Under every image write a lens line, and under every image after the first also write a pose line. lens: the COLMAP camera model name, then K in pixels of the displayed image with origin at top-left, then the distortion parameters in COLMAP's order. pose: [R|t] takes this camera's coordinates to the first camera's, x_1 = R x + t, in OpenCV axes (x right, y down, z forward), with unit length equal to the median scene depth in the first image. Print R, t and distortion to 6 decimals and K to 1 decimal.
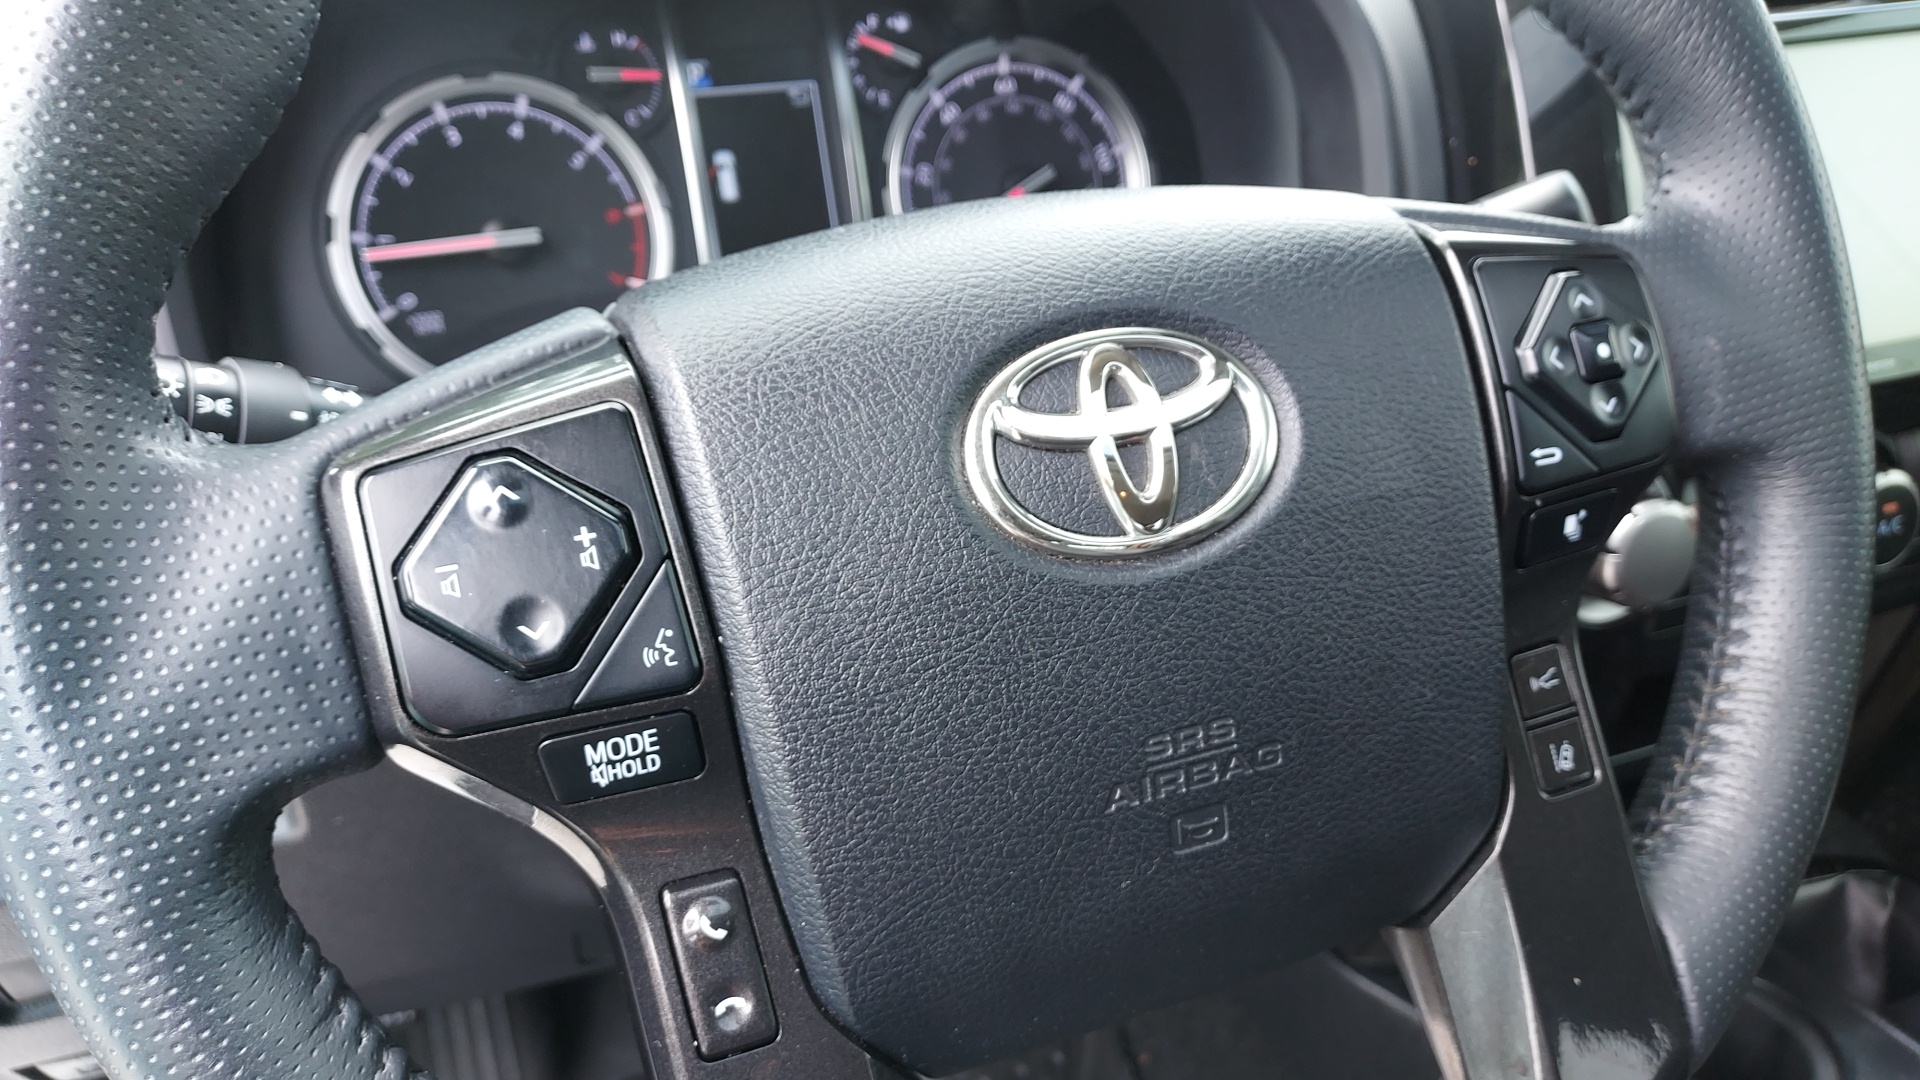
lens RADIAL K [[1378.1, 0, 960.0], [0, 1378.1, 540.0], [0, 0, 1]] dist [0.085341, -0.089012]
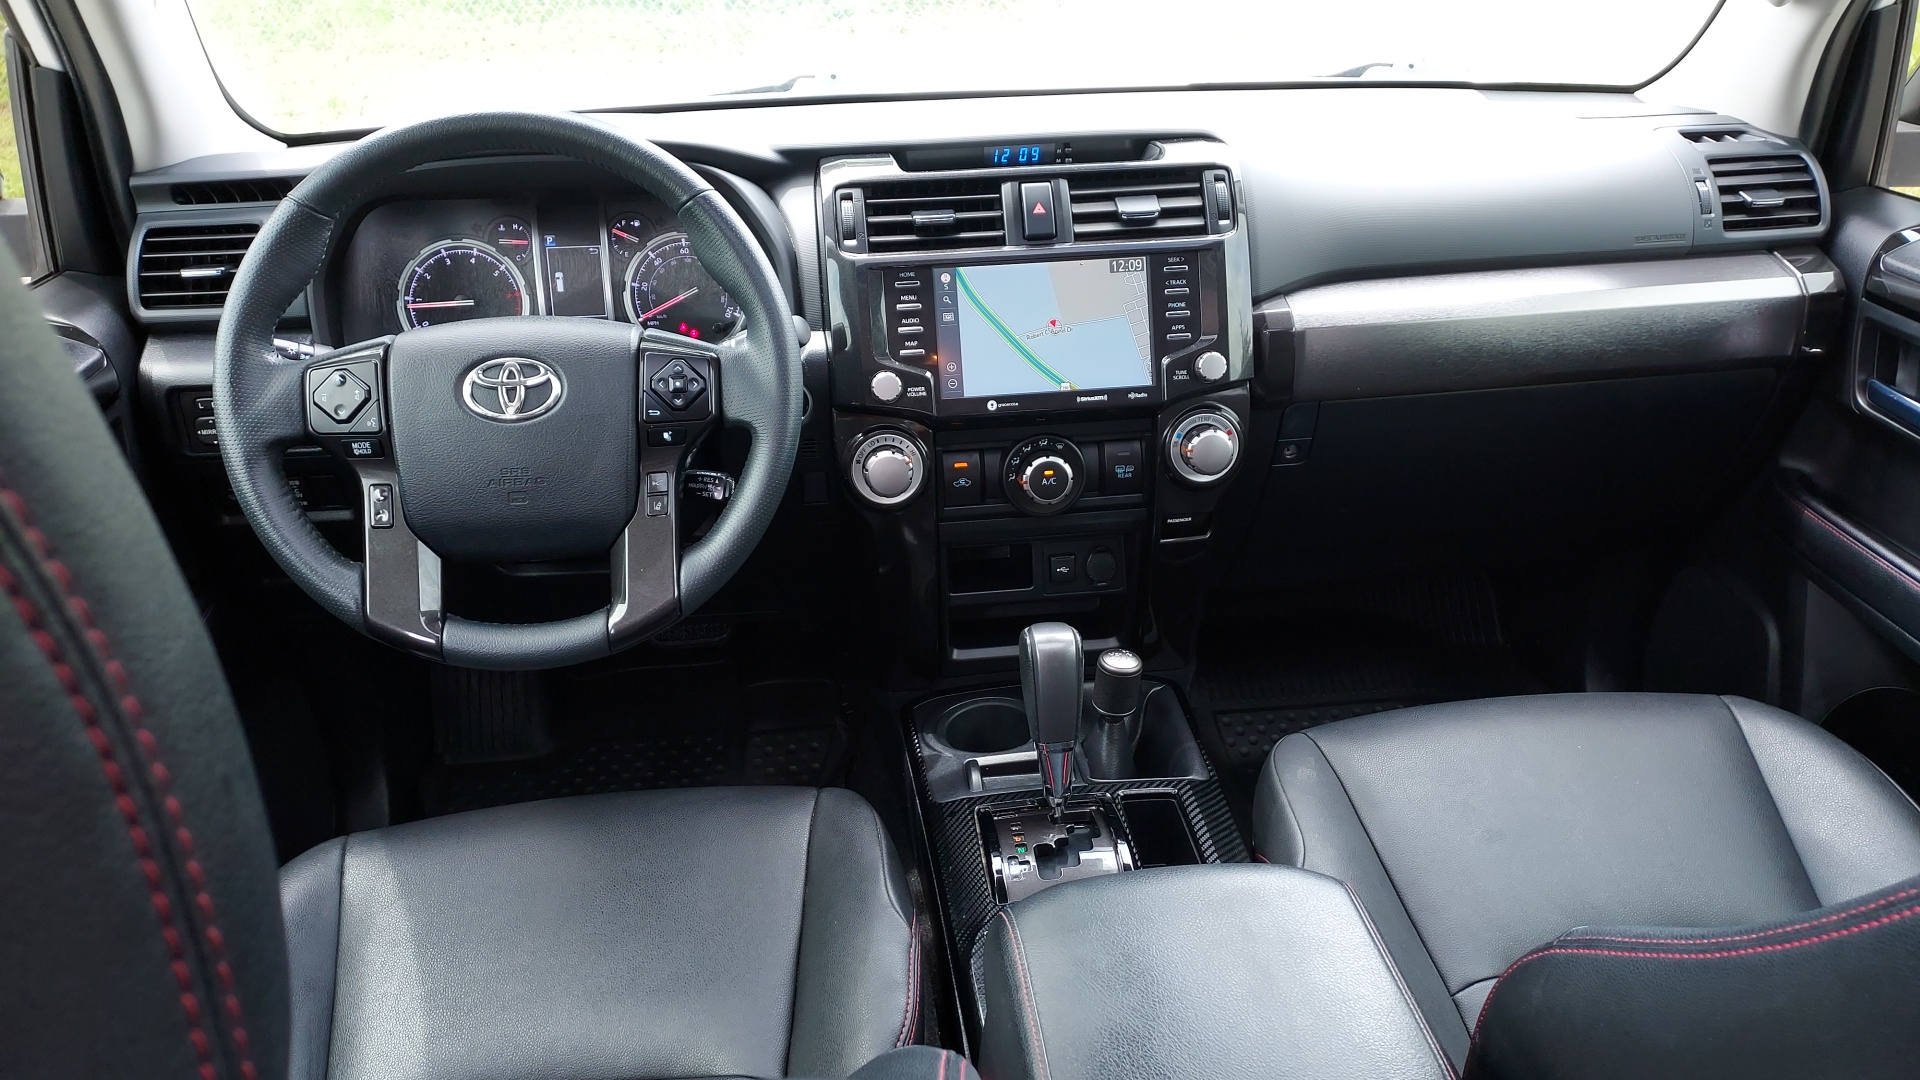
lens RADIAL K [[1378.1, 0, 960.0], [0, 1378.1, 540.0], [0, 0, 1]] dist [0.085341, -0.089012]
pose [[0.971569, 0.113284, -0.207894, 1.132104], [-0.114294, 0.993421, 0.007189, 0.090679], [0.207341, 0.016777, 0.978125, -1.287457]]
